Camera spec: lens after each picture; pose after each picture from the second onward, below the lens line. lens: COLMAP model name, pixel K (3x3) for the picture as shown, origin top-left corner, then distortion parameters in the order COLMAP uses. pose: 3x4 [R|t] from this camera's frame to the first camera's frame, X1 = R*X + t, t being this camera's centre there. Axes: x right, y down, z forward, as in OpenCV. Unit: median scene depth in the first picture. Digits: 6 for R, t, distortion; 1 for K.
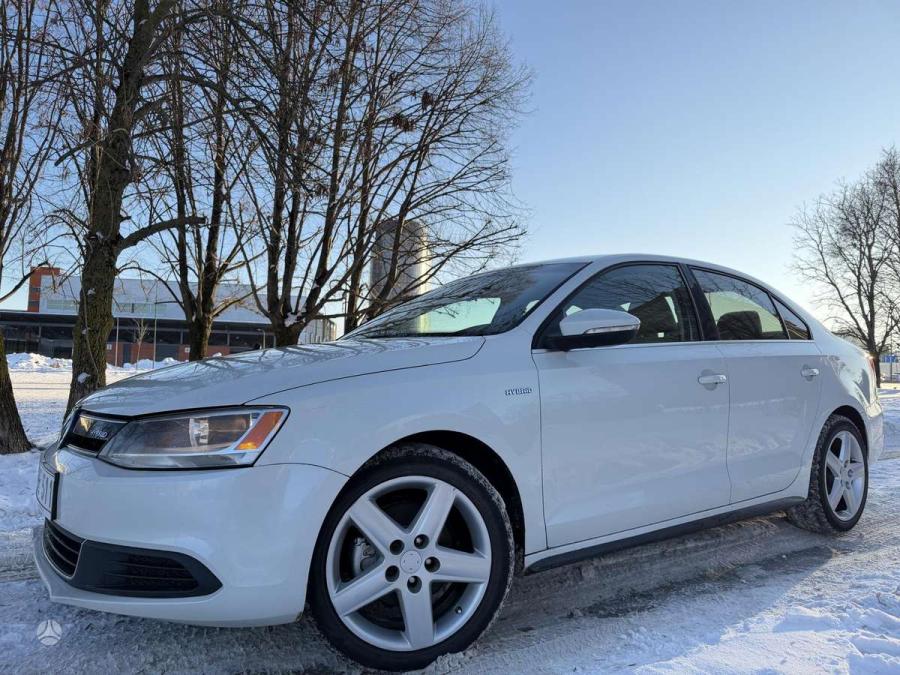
lens RADIAL K [[630.9, 0, 455.0], [0, 630.9, 345.0], [0, 0, 1]] dist [0.028294, -0.034508]
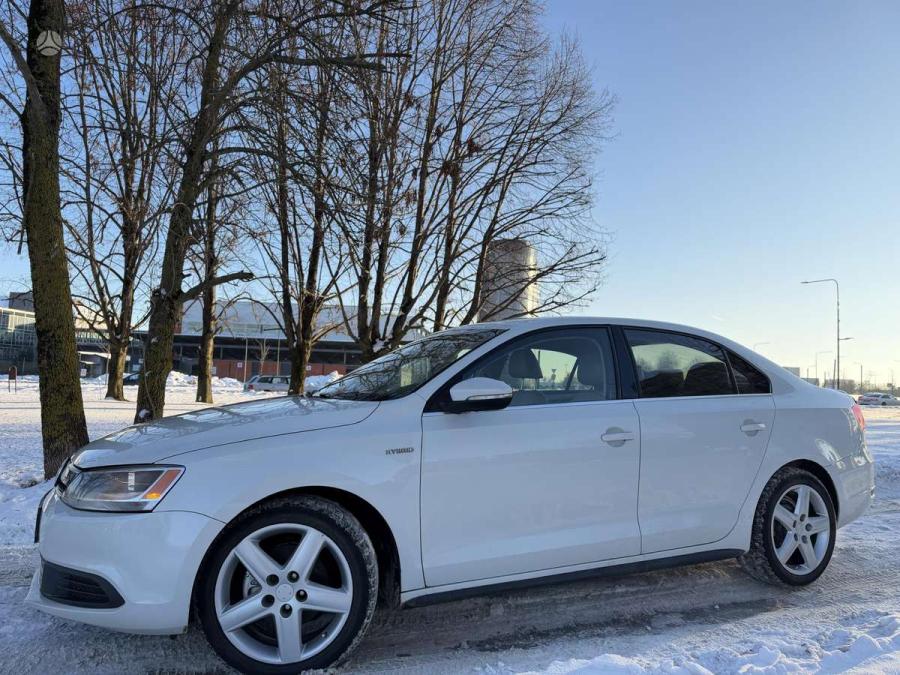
lens RADIAL K [[630.9, 0, 455.0], [0, 630.9, 344.4], [0, 0, 1]] dist [0.028294, -0.034508]
pose [[0.984369, -0.002517, -0.176100, 0.282338], [-0.002534, 0.999592, -0.028448, -0.064252], [0.176100, 0.028449, 0.983961, -0.105338]]
